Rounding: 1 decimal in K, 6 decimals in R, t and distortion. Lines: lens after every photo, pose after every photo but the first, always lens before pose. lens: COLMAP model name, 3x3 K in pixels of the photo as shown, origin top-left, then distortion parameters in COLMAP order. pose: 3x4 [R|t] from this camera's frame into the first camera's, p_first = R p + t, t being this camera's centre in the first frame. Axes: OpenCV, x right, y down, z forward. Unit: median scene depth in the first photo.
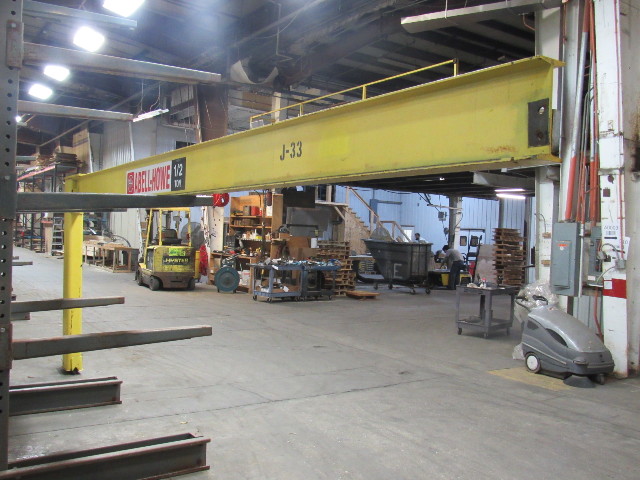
lens RADIAL K [[612.4, 0, 317.5], [0, 612.4, 239.9], [0, 0, 1]] dist [-0.052111, 0.009624]
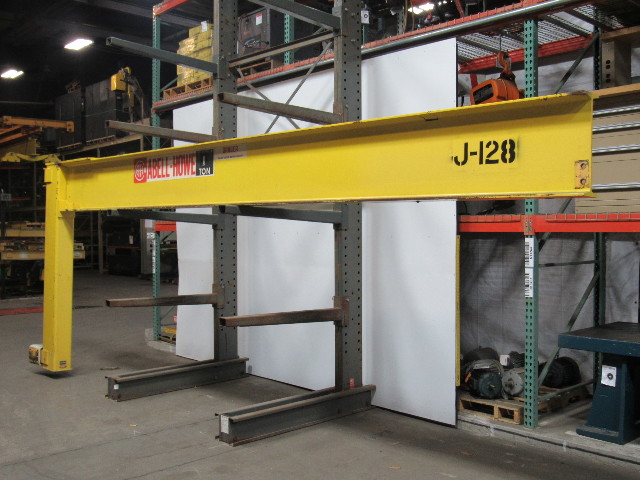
lens RADIAL K [[671.0, 0, 320.0], [0, 671.0, 240.0], [0, 0, 1]] dist [-0.047372, 0.002958]
pose [[-0.987733, -0.033162, -0.152591, -0.229194], [-0.036522, 0.999147, 0.019265, -0.024162], [0.151822, 0.024602, -0.988102, 1.410908]]
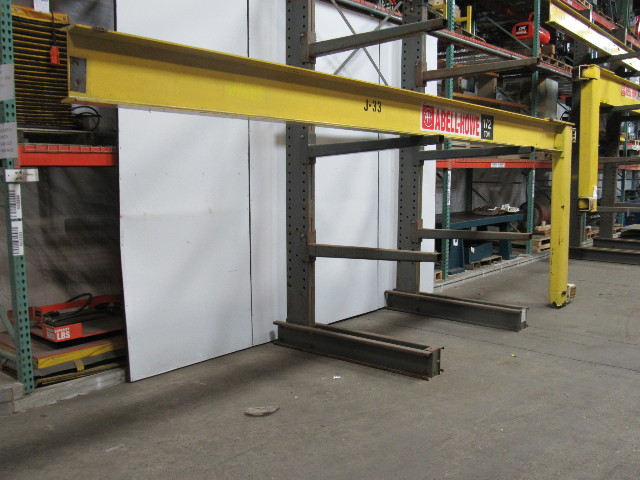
lens RADIAL K [[617.7, 0, 322.9], [0, 617.7, 240.4], [0, 0, 1]] dist [-0.045588, 0.002726]
pose [[0.265827, 0.071715, -0.961349, 0.451912], [0.000059, 0.997228, 0.074407, 0.018898], [0.964021, -0.019836, 0.265086, 0.277567]]
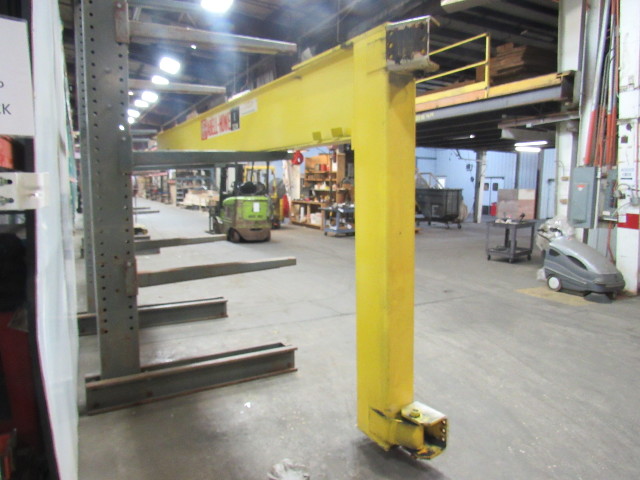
lens RADIAL K [[456.7, 0, 321.5], [0, 456.7, 242.1], [0, 0, 1]] dist [-0.030003, 0.002818]
pose [[0.994112, -0.015282, -0.107272, -0.012959], [0.027321, 0.993369, 0.111675, 0.005377], [0.104854, -0.113948, 0.987938, 0.057481]]
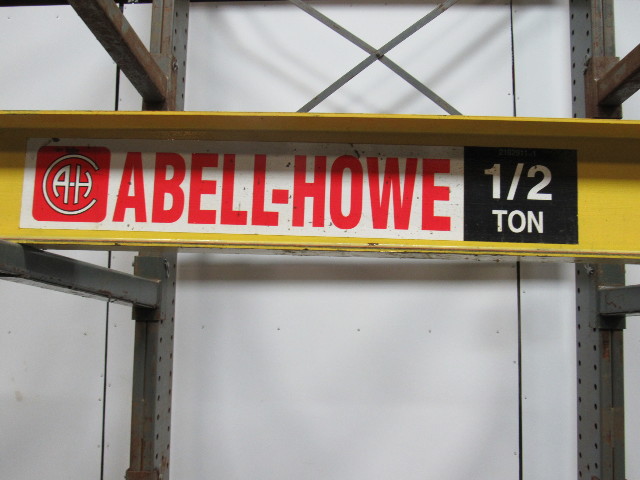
lens RADIAL K [[612.4, 0, 317.5], [0, 612.4, 239.9], [0, 0, 1]] dist [-0.052111, 0.009624]
pose [[-0.601861, -0.131729, -0.787662, -0.024469], [-0.047446, 0.990458, -0.129390, -0.020558], [0.797190, -0.040503, -0.602368, 0.718099]]
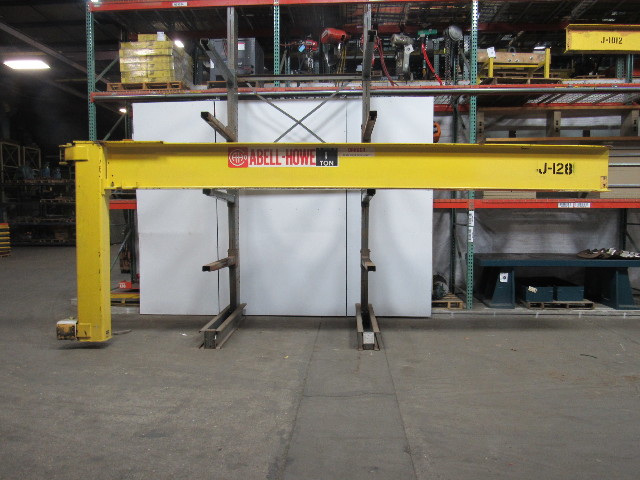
lens RADIAL K [[456.7, 0, 321.5], [0, 456.7, 242.1], [0, 0, 1]] dist [-0.030003, 0.002818]
pose [[-0.607215, 0.017213, -0.794351, 0.332122], [-0.028304, 0.998662, 0.043277, 0.008023], [0.794033, 0.048762, -0.605915, 1.086782]]
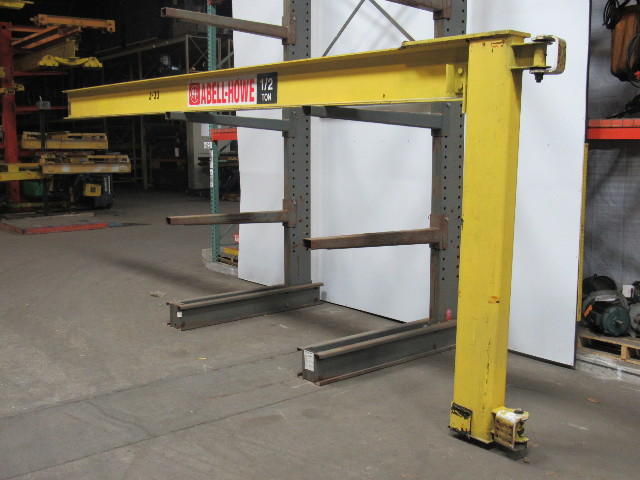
lens RADIAL K [[716.0, 0, 320.0], [0, 716.0, 240.0], [0, 0, 1]] dist [-0.054324, 0.008827]
pose [[-0.996037, -0.024763, -0.085421, -0.196834], [-0.036696, 0.989317, 0.141086, -0.015811], [0.081015, 0.143661, -0.986305, 1.340838]]
